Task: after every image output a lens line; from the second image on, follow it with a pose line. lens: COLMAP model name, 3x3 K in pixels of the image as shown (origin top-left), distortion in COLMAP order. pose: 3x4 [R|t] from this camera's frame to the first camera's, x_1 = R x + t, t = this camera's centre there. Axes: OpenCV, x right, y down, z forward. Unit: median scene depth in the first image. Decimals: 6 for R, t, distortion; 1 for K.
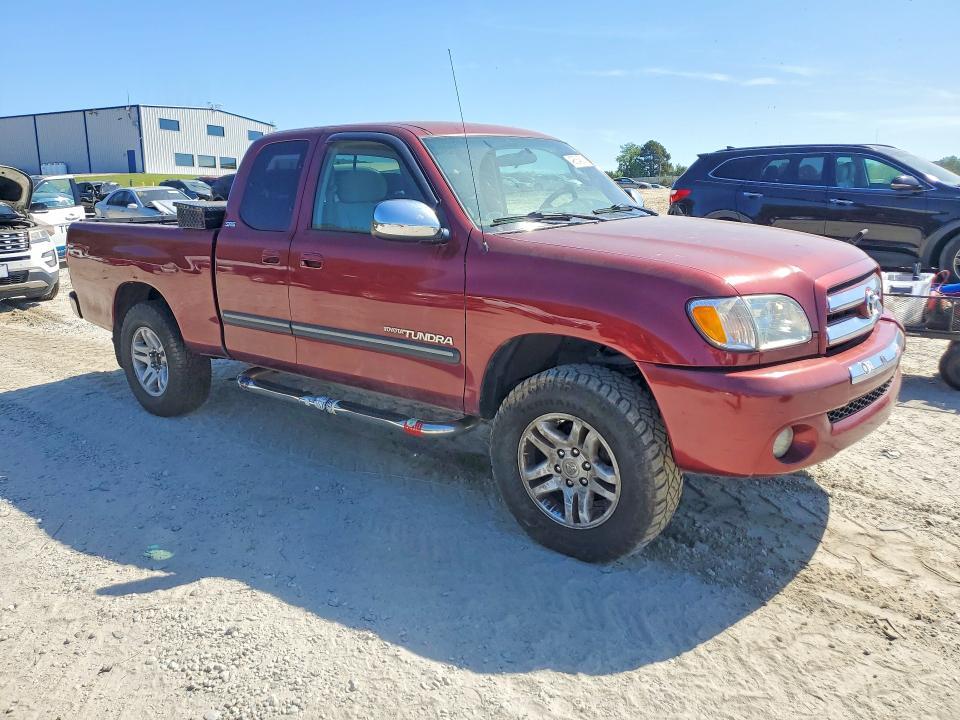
lens RADIAL K [[767.1, 0, 480.0], [0, 767.1, 360.0], [0, 0, 1]] dist [0.003102, 0.004496]
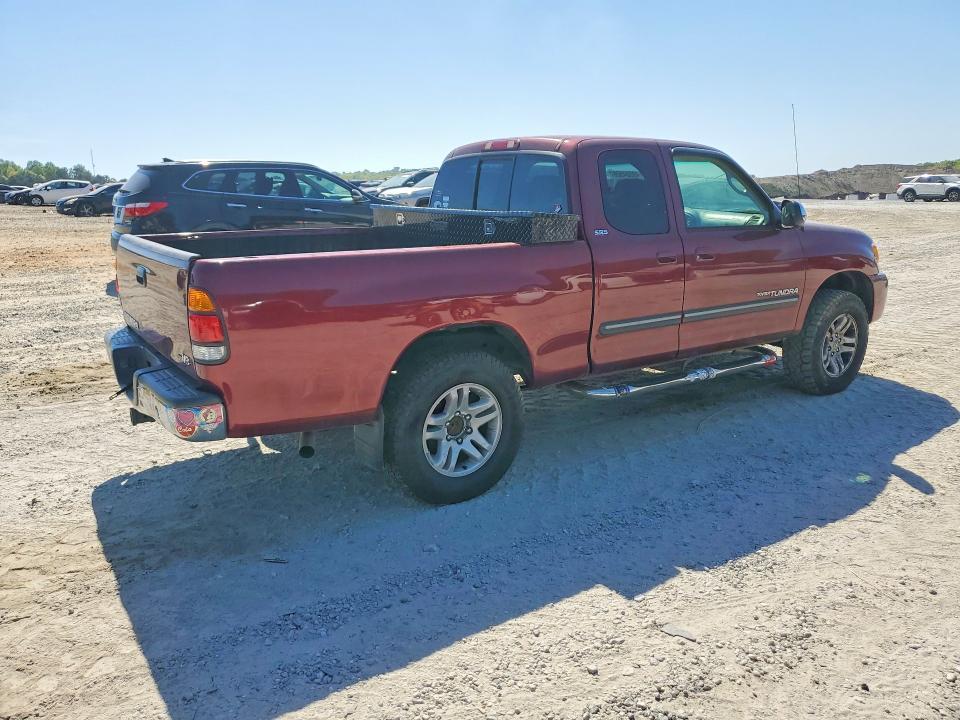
lens RADIAL K [[767.1, 0, 480.0], [0, 767.1, 360.0], [0, 0, 1]] dist [0.003102, 0.004496]
pose [[0.269749, -0.204003, 0.941073, -1.330654], [0.221449, 0.964249, 0.145551, -0.201010], [-0.937121, 0.169138, 0.305282, 0.895062]]
